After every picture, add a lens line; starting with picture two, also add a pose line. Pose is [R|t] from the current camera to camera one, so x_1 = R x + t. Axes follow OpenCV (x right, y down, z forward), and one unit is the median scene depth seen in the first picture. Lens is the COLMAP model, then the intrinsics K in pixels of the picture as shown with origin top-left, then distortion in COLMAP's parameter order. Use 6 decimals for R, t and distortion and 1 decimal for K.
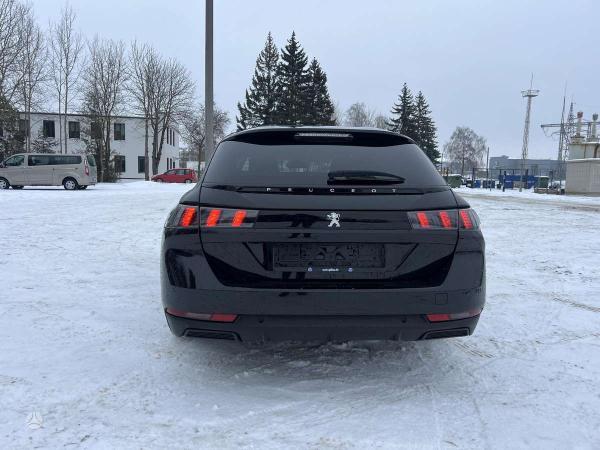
lens RADIAL K [[457.1, 0, 300.7], [0, 457.1, 219.5], [0, 0, 1]] dist [0.047314, -0.056473]
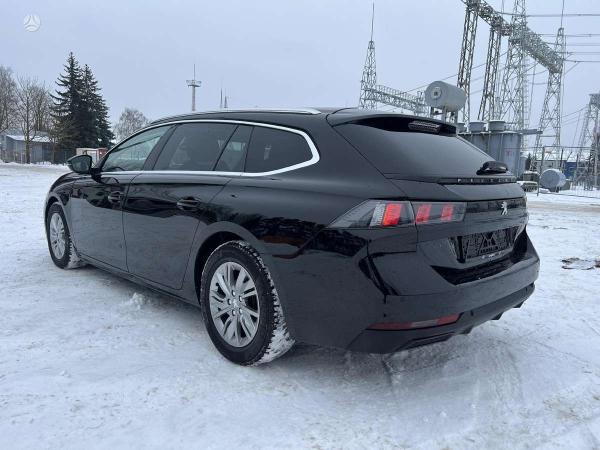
lens RADIAL K [[457.1, 0, 299.5], [0, 457.1, 225.1], [0, 0, 1]] dist [0.047314, -0.056473]
pose [[0.743104, -0.076396, 0.664801, -0.994821], [0.043726, 0.996882, 0.065681, -0.051267], [-0.667746, -0.019738, 0.744127, 0.504767]]
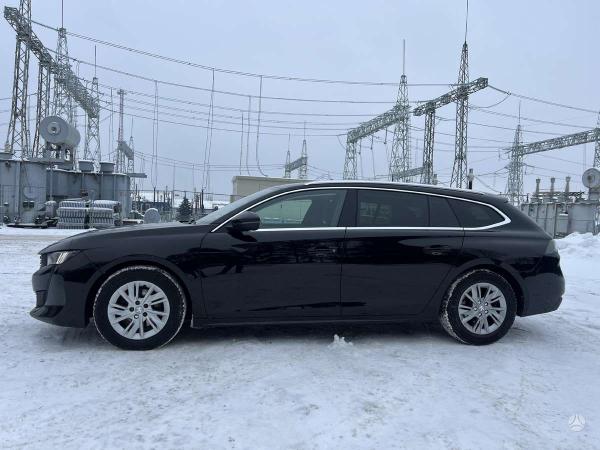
lens RADIAL K [[457.1, 0, 298.7], [0, 457.1, 228.4], [0, 0, 1]] dist [0.047314, -0.056473]
pose [[-0.102590, -0.038132, 0.993993, -1.083987], [0.055050, 0.997516, 0.043949, -0.065630], [-0.993199, 0.059228, -0.100236, 0.651163]]
